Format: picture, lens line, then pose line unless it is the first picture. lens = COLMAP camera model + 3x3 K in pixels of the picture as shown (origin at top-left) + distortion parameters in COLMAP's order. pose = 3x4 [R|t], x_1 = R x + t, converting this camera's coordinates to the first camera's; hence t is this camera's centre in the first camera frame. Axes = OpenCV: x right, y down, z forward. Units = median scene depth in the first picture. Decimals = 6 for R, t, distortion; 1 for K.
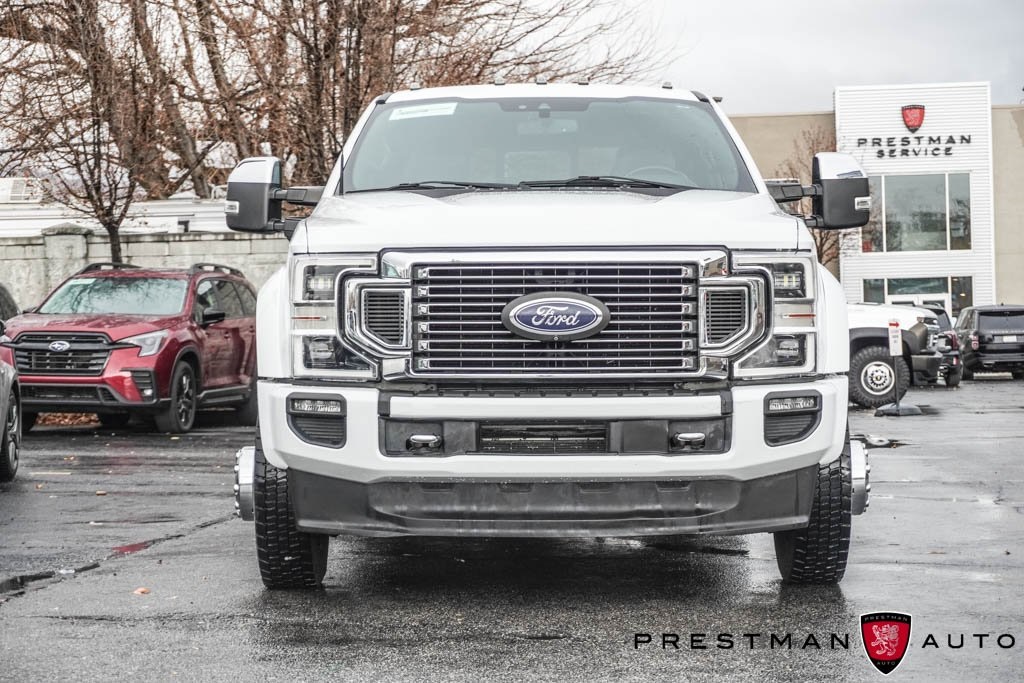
lens RADIAL K [[2233.2, 0, 508.9], [0, 2233.2, 346.8], [0, 0, 1]] dist [-0.043915, 0.000000]
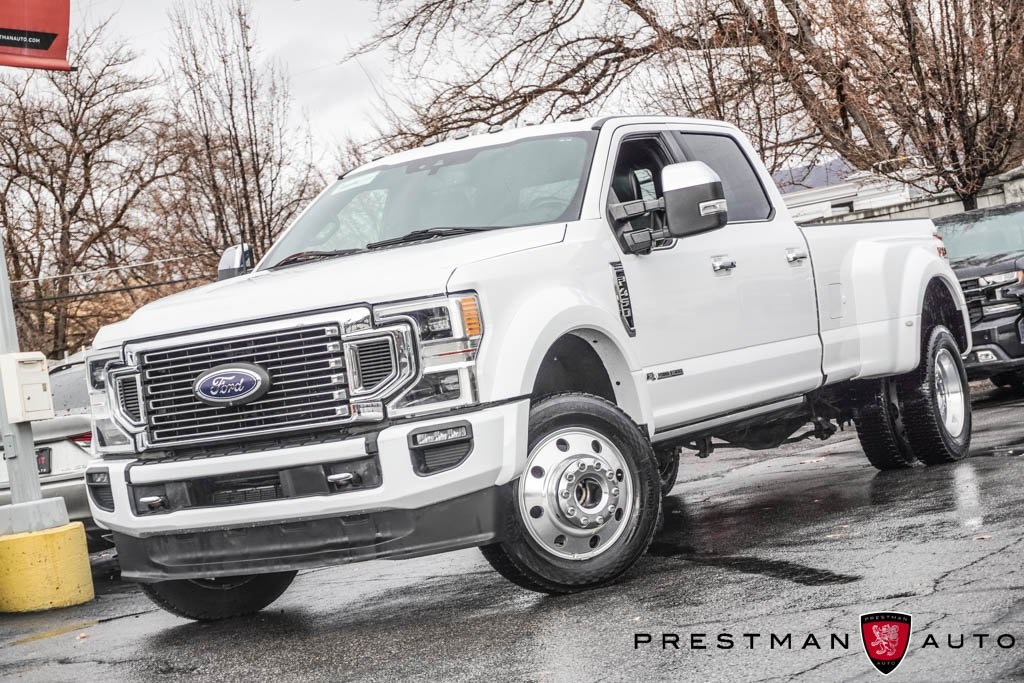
lens RADIAL K [[2233.2, 0, 514.0], [0, 2233.2, 336.8], [0, 0, 1]] dist [-0.043915, 0.000000]
pose [[0.887657, -0.124492, -0.443358, 0.659004], [0.131963, 0.991154, -0.014103, -0.002591], [0.441192, -0.045989, 0.896233, 0.030366]]
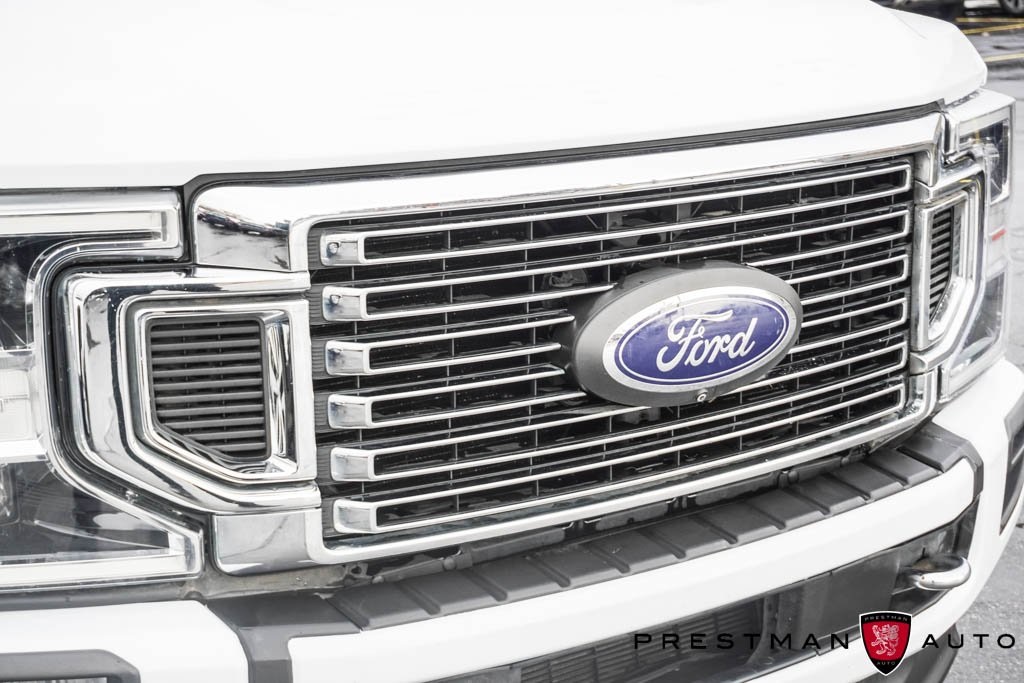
lens RADIAL K [[1752.4, 0, 452.4], [0, 1752.4, 349.8], [0, 0, 1]] dist [-0.007974, 0.000000]
pose [[0.799253, -0.146575, 0.582847, -0.175296], [0.009729, 0.972832, 0.231308, -0.077075], [-0.600916, -0.179203, 0.778964, 0.791544]]
